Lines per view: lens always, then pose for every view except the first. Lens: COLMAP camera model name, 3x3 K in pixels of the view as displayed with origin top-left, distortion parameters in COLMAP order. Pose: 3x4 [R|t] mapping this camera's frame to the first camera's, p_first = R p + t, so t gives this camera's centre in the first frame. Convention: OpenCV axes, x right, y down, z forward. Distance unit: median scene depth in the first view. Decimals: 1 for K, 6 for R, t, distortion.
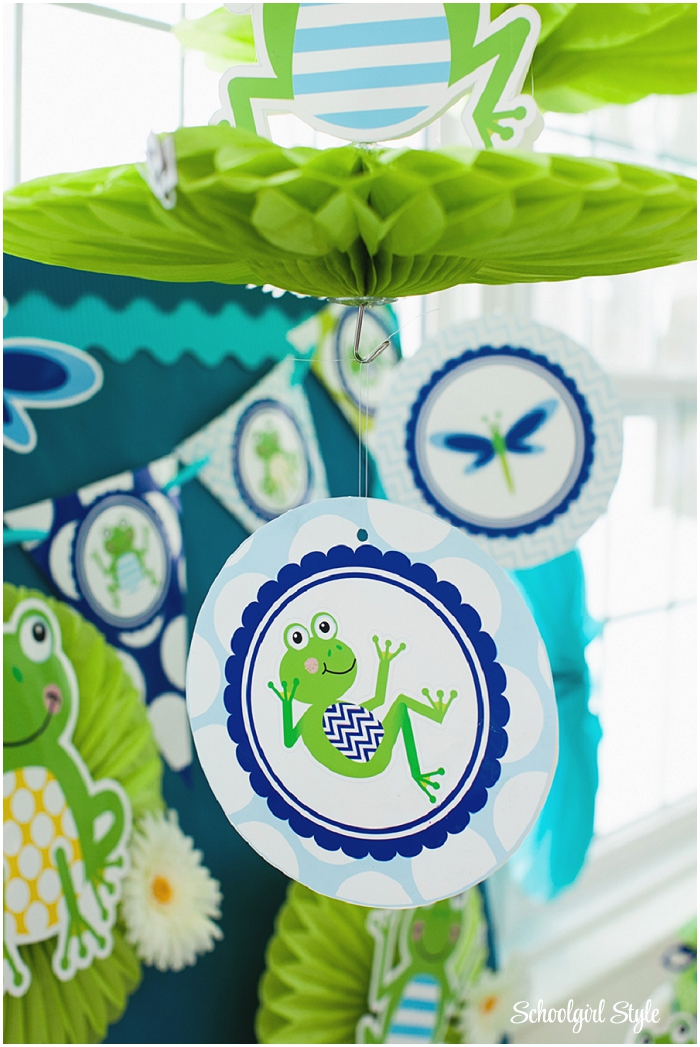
lens RADIAL K [[1581.6, 0, 352.6], [0, 1581.6, 522.8], [0, 0, 1]] dist [-0.148005, 0.000000]
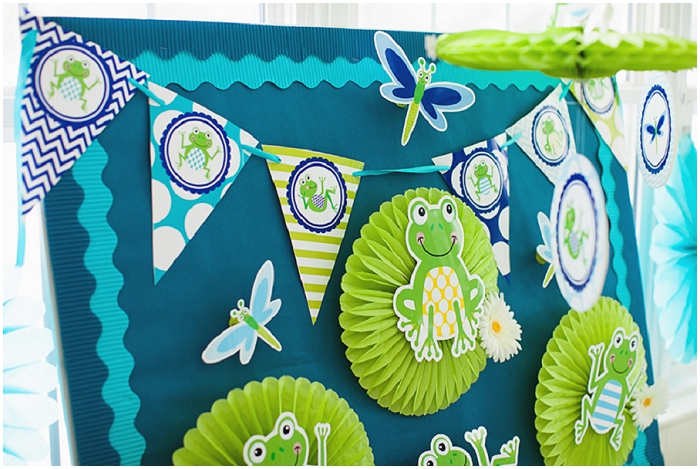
lens RADIAL K [[1057.4, 0, 350.6], [0, 1057.4, 227.6], [0, 0, 1]] dist [-0.148005, 0.000000]
pose [[0.973448, 0.030660, -0.226845, 0.012998], [-0.016805, 0.997887, 0.062757, 0.000365], [0.228290, -0.057279, 0.971907, -0.489709]]
